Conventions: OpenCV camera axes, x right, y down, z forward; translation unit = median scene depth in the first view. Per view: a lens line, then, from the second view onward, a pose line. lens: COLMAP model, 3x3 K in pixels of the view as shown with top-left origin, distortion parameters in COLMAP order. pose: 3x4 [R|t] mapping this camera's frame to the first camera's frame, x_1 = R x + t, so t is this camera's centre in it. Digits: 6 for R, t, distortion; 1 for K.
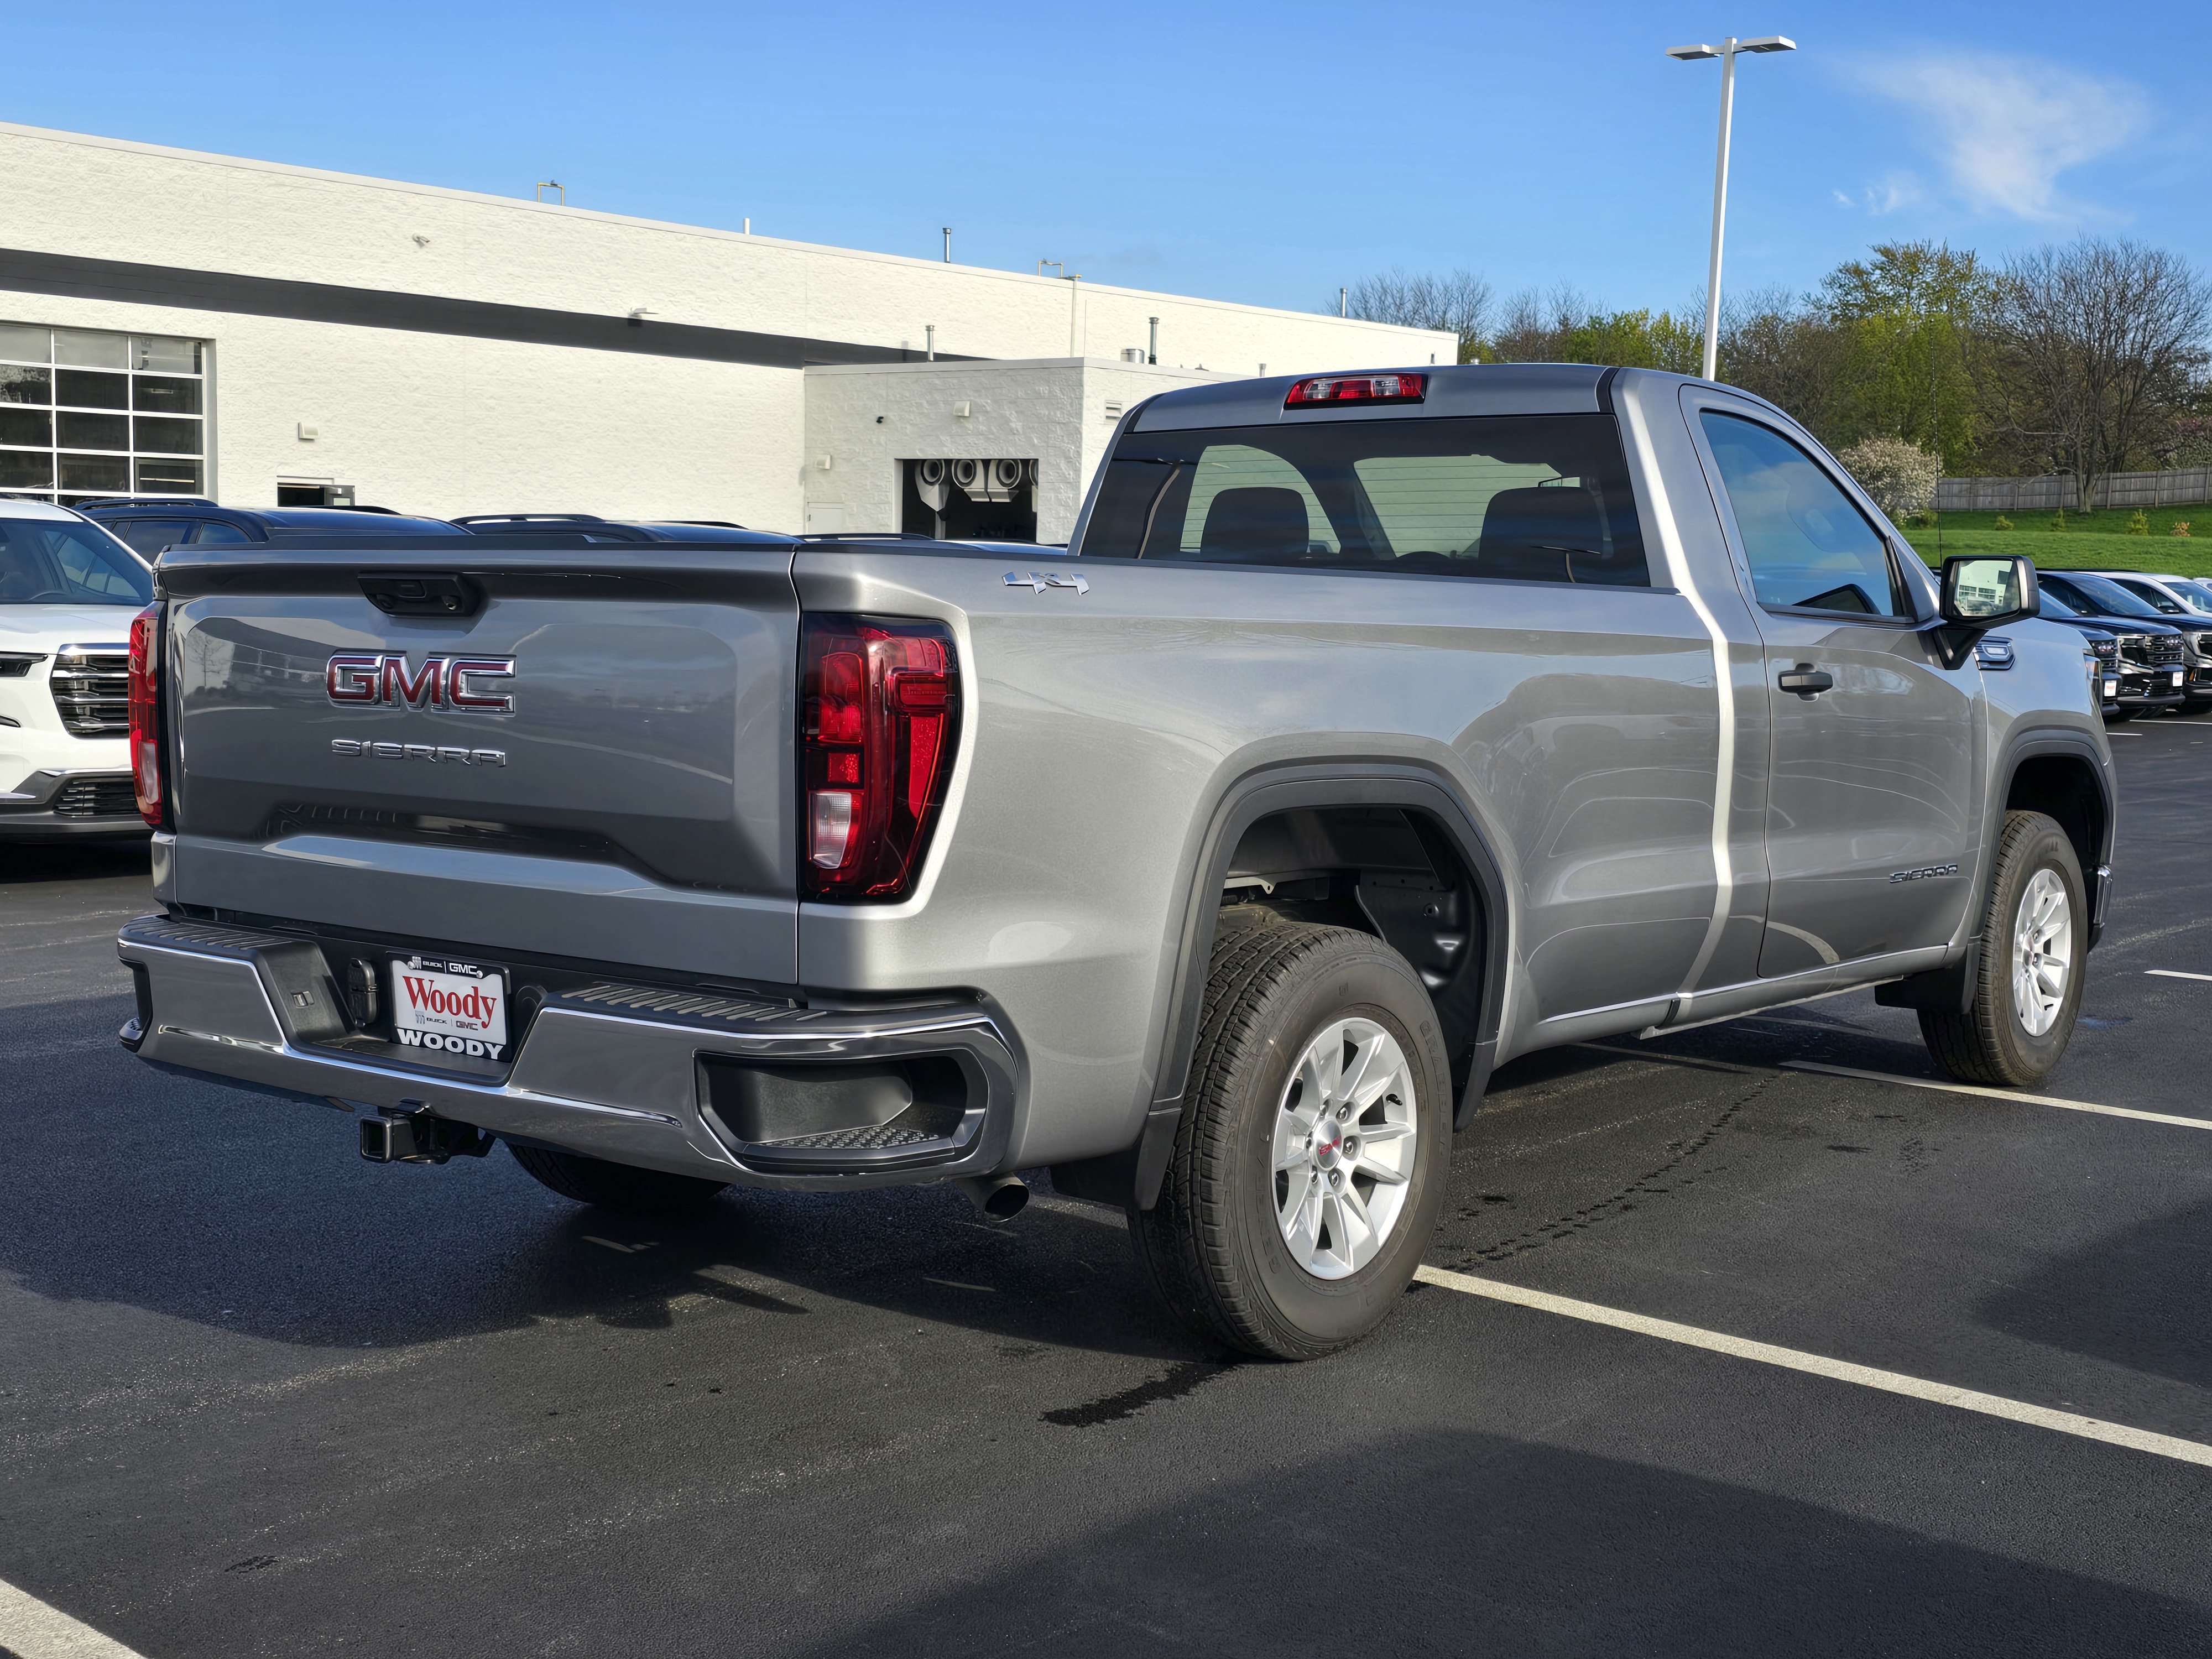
lens RADIAL K [[2729.8, 0, 1106.0], [0, 2729.8, 829.5], [0, 0, 1]] dist [0.174467, -0.416037]
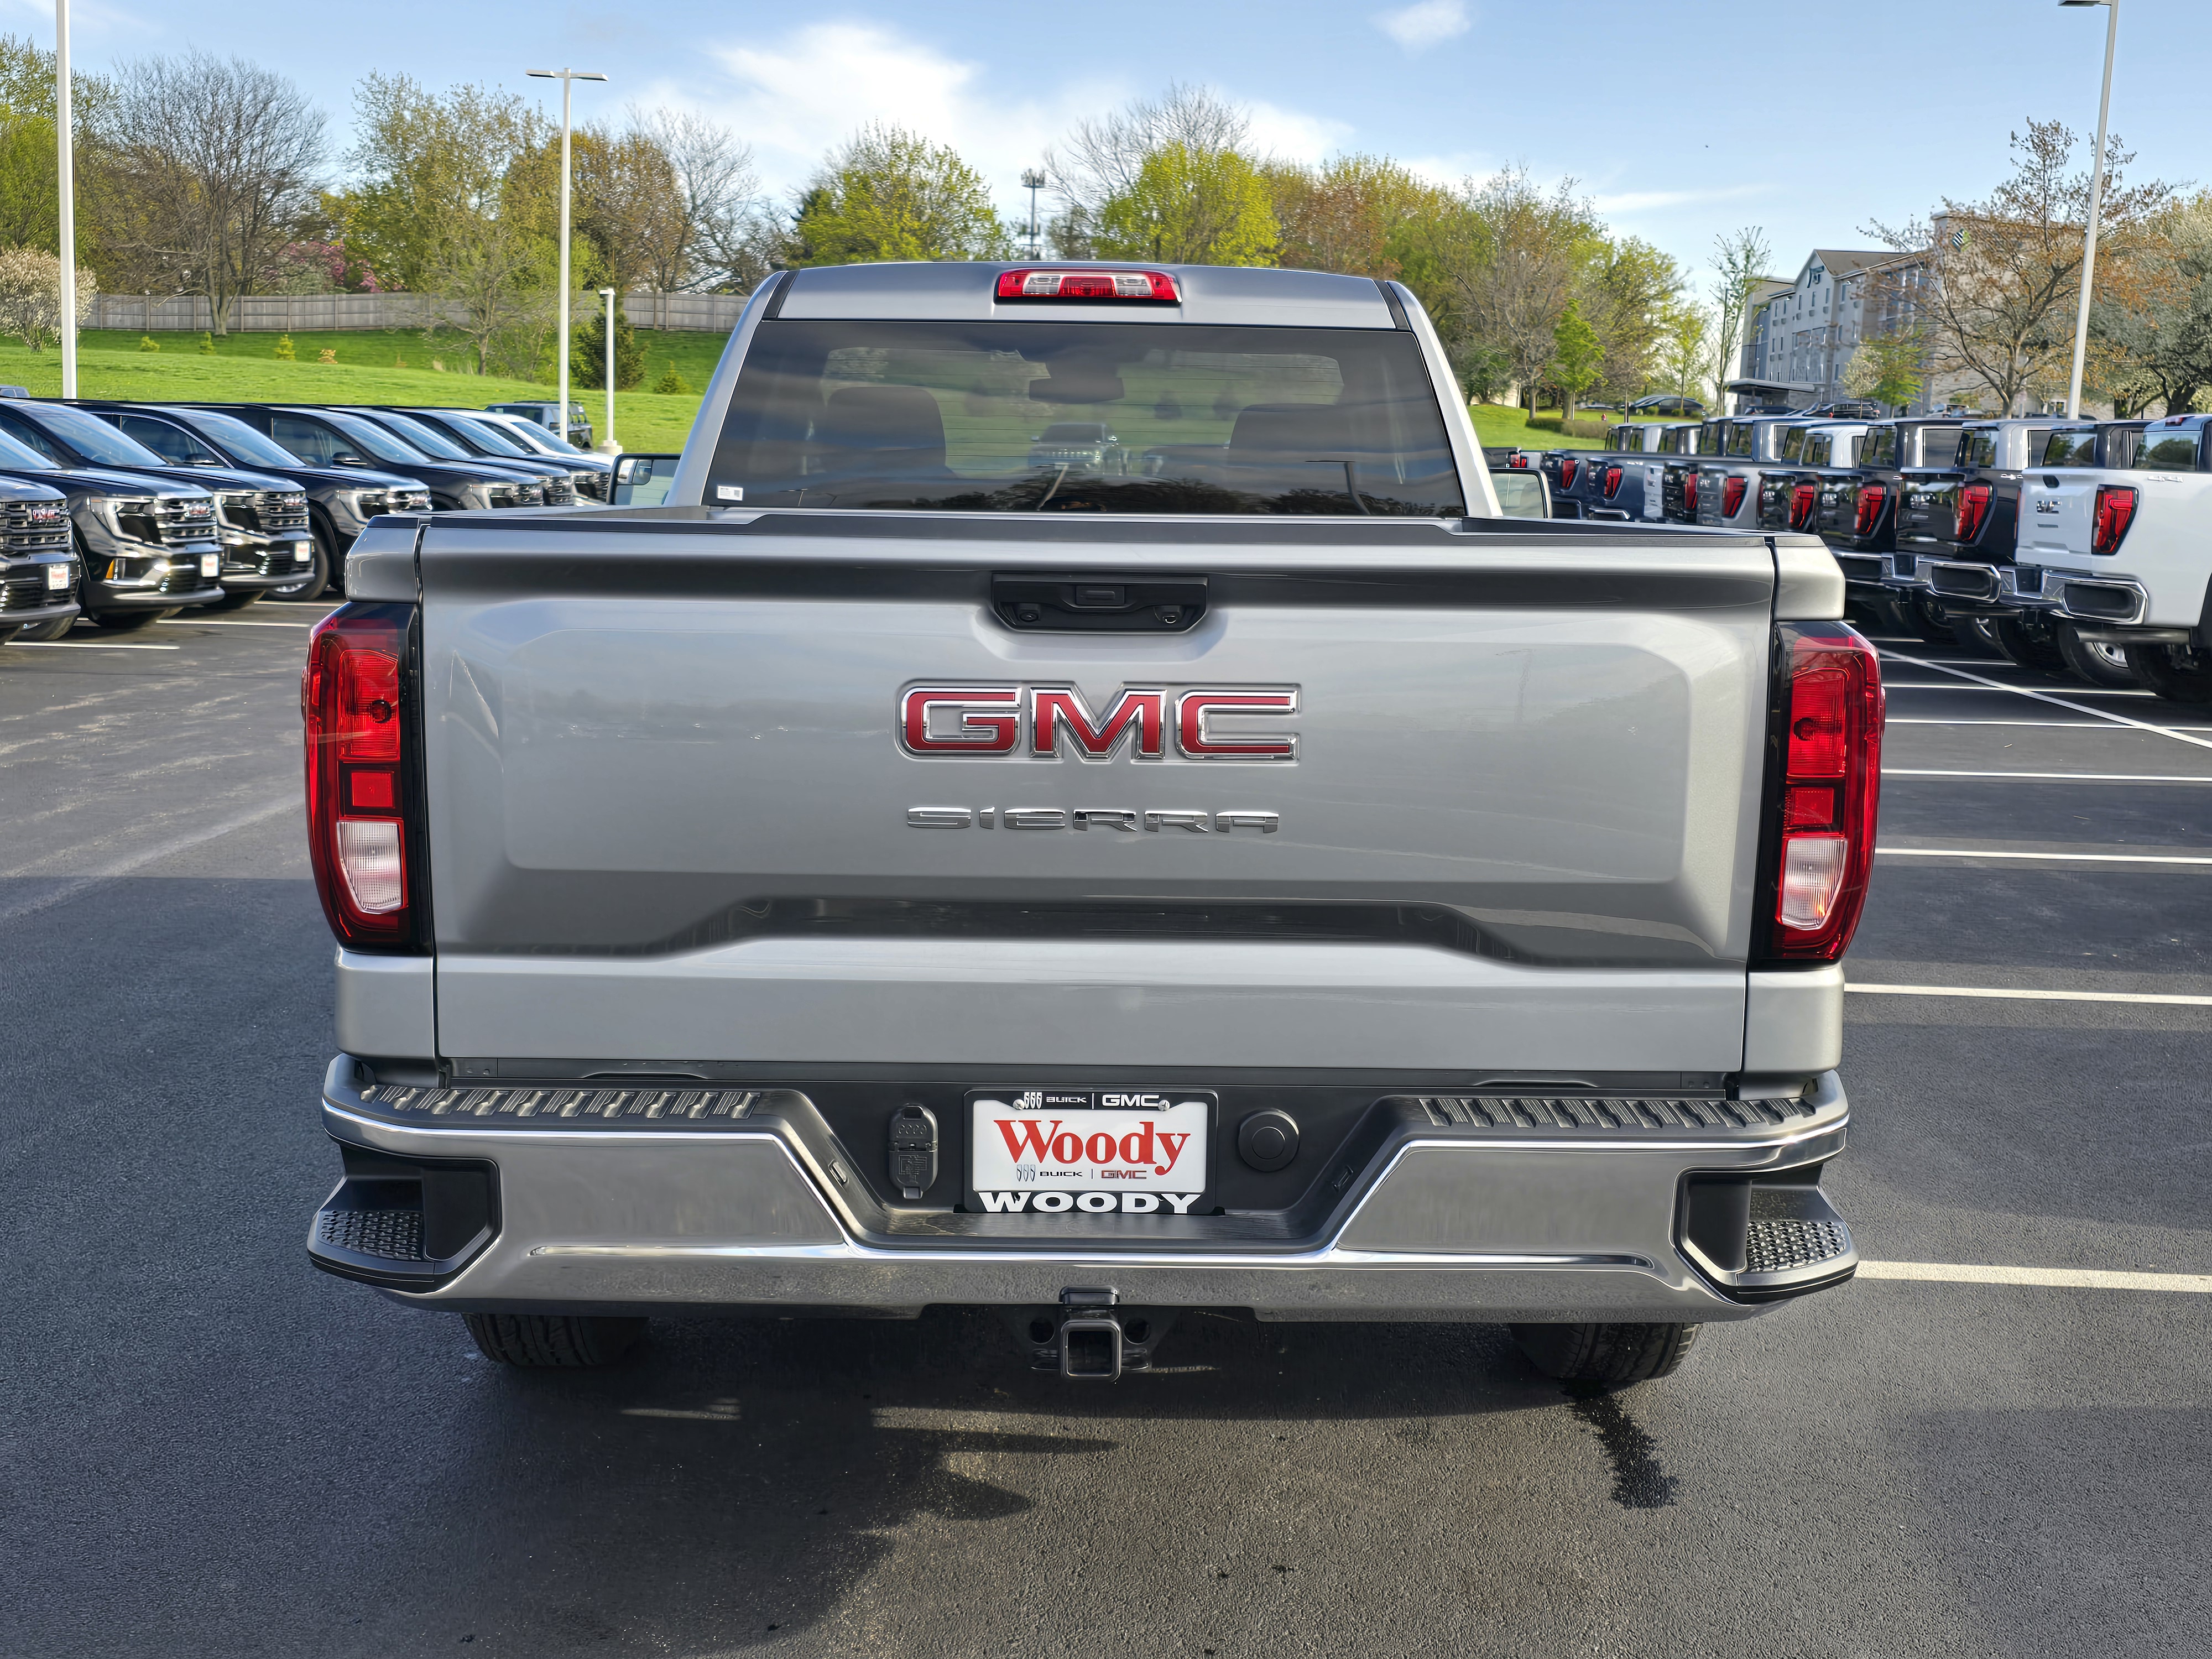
lens RADIAL K [[2729.8, 0, 1106.0], [0, 2729.8, 829.5], [0, 0, 1]] dist [0.174467, -0.416037]
pose [[0.770844, -0.090224, 0.630603, -0.685173], [0.048548, 0.995361, 0.083068, -0.082743], [-0.635172, -0.033418, 0.771648, 0.426374]]
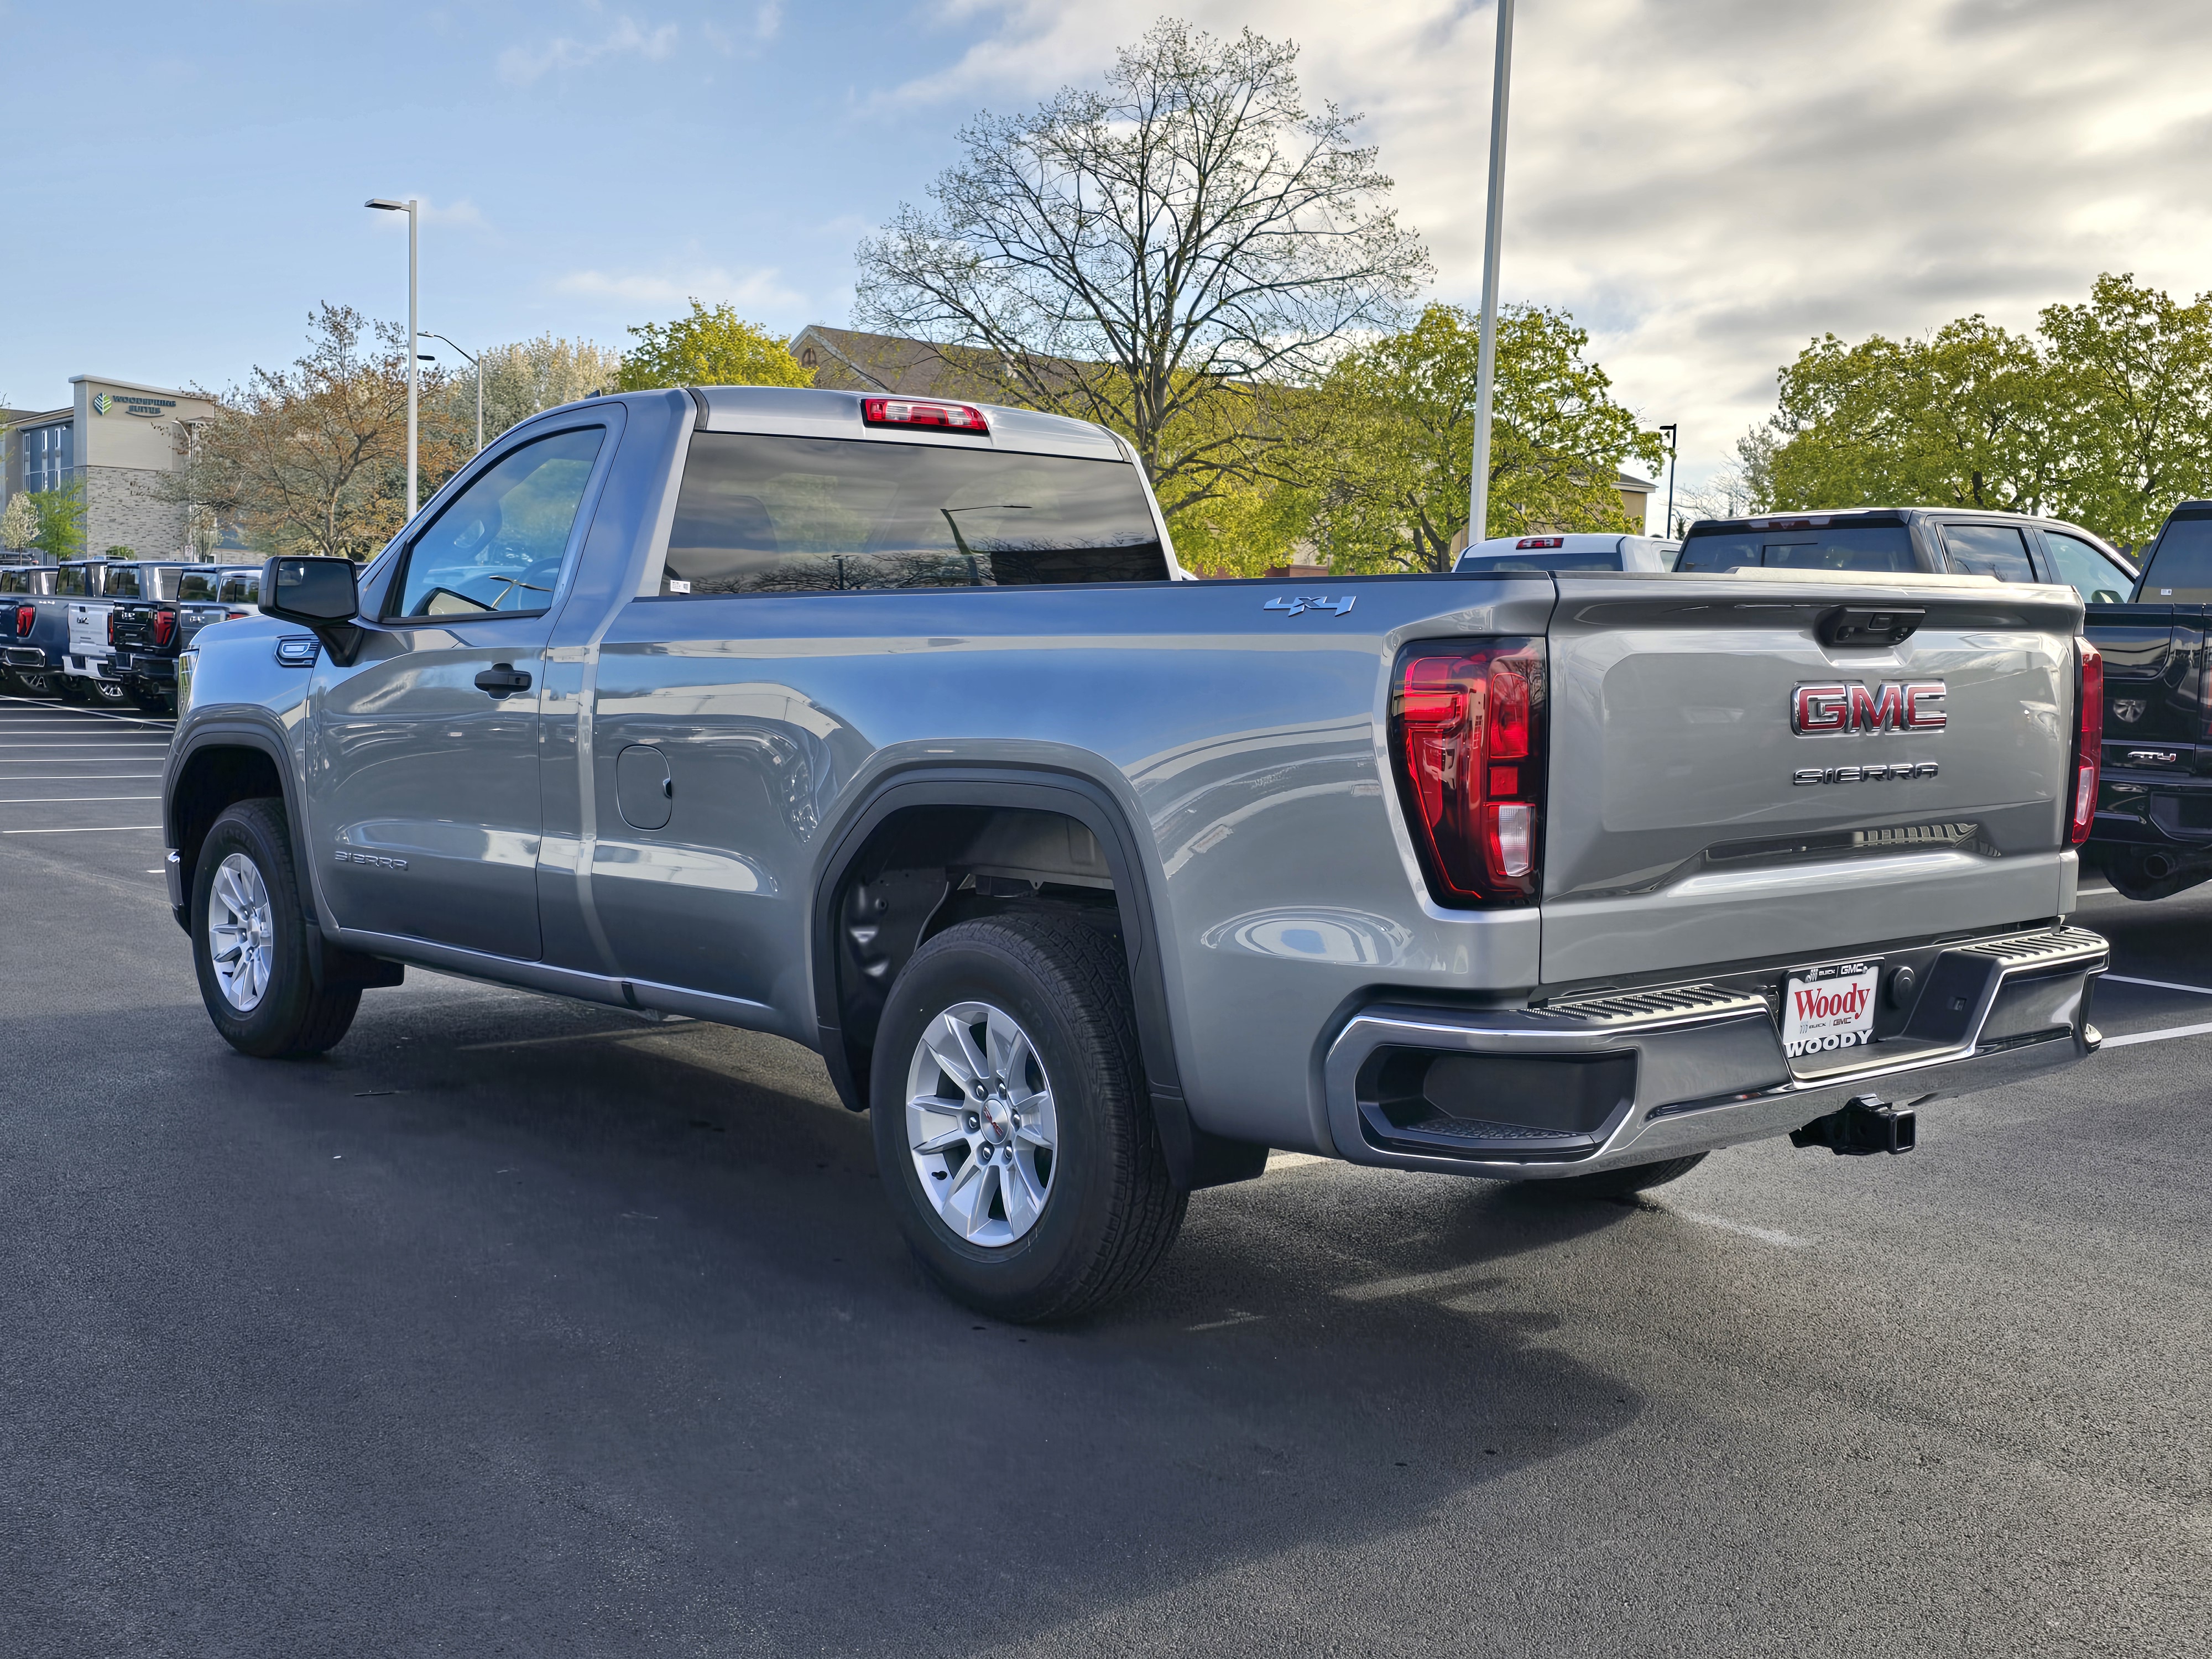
lens RADIAL K [[2554.4, 0, 1117.9], [0, 2554.4, 818.4], [0, 0, 1]] dist [0.102943, -0.041861]
pose [[0.166480, -0.086449, 0.982248, -1.254648], [0.074201, 0.994423, 0.074944, -0.104780], [-0.983249, 0.060408, 0.171966, 1.084803]]
